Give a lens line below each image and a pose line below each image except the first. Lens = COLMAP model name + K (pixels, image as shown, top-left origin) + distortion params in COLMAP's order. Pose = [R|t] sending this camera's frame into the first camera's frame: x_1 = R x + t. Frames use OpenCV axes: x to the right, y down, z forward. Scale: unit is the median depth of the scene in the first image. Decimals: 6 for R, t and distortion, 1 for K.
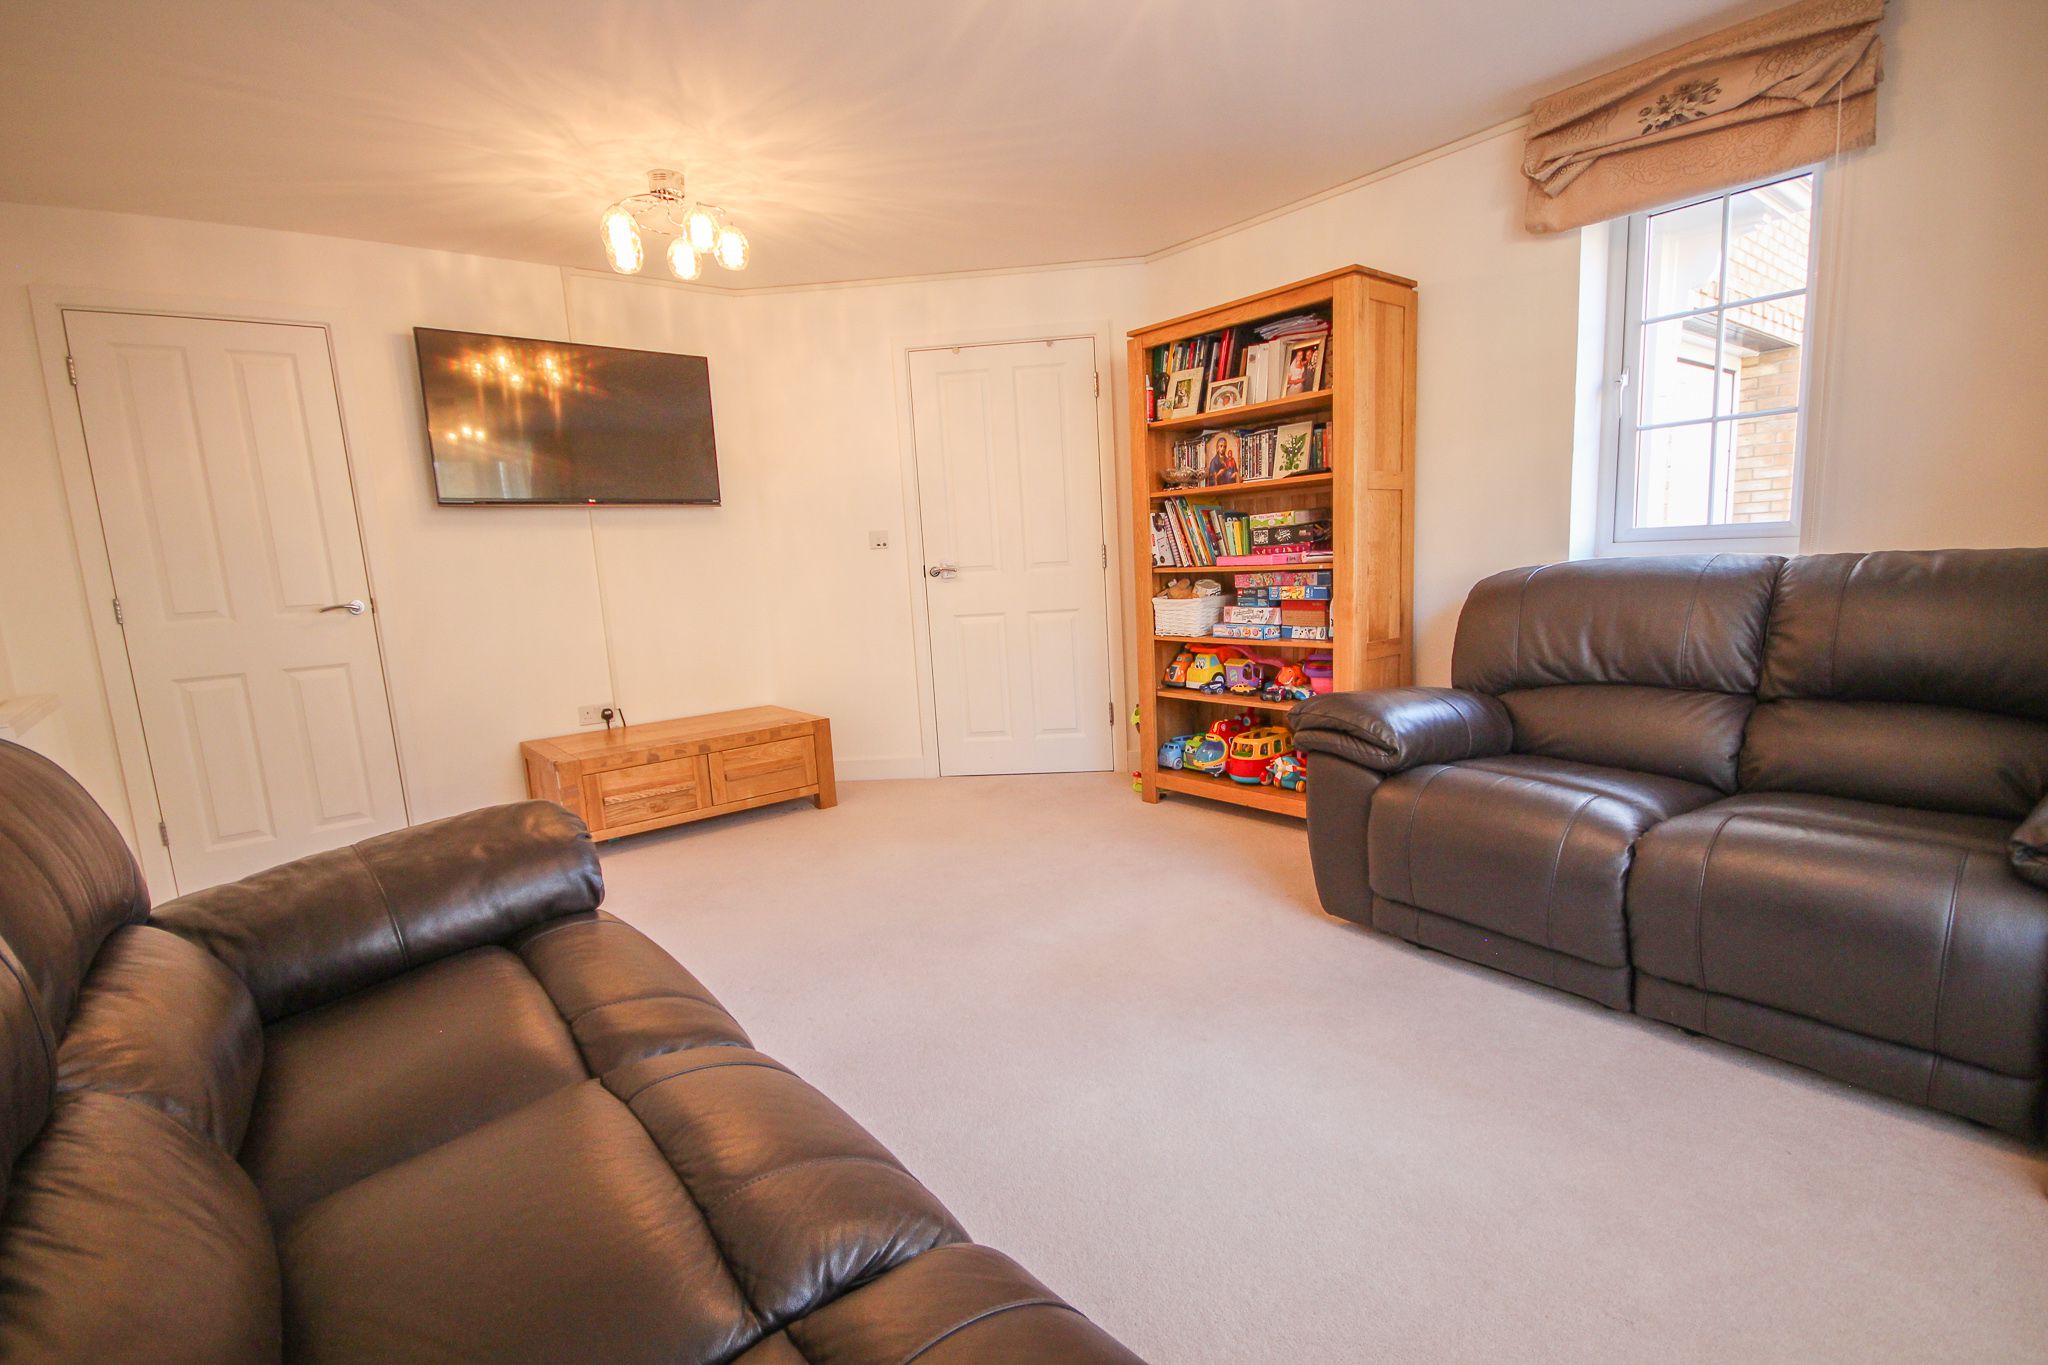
lens RADIAL K [[956.5, 0, 1024.0], [0, 956.5, 682.5], [0, 0, 1]] dist [0.028200, 0.000162]
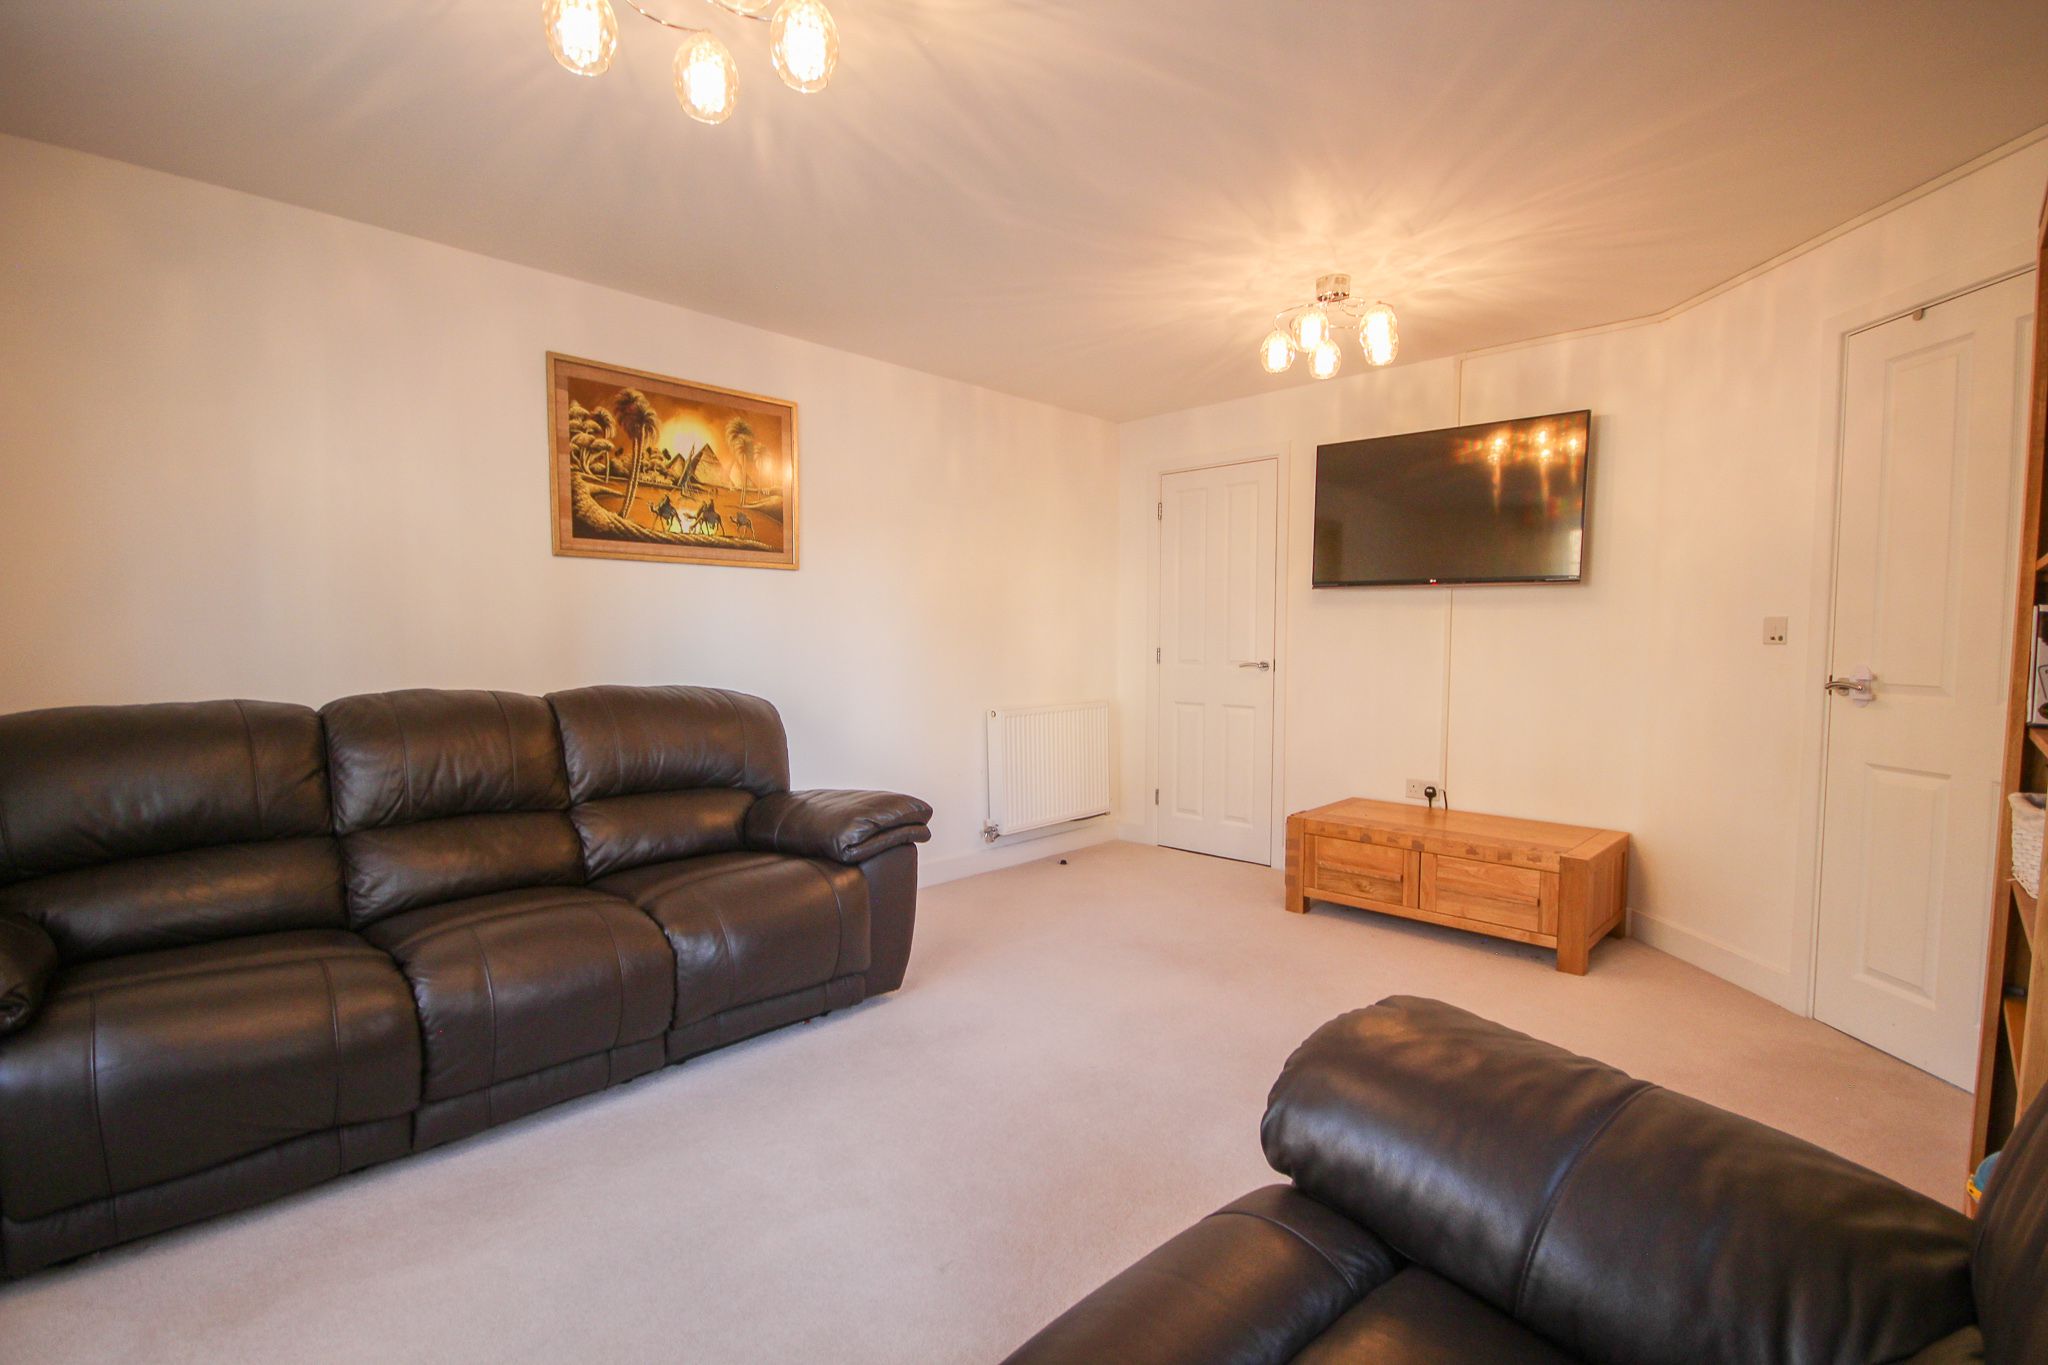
lens RADIAL K [[943.8, 0, 1024.0], [0, 943.8, 682.5], [0, 0, 1]] dist [0.000469, -0.000032]
pose [[0.116164, 0.102282, -0.987950, 0.471580], [-0.149040, 0.985216, 0.084475, -0.099127], [0.981984, 0.137431, 0.129691, 0.446239]]
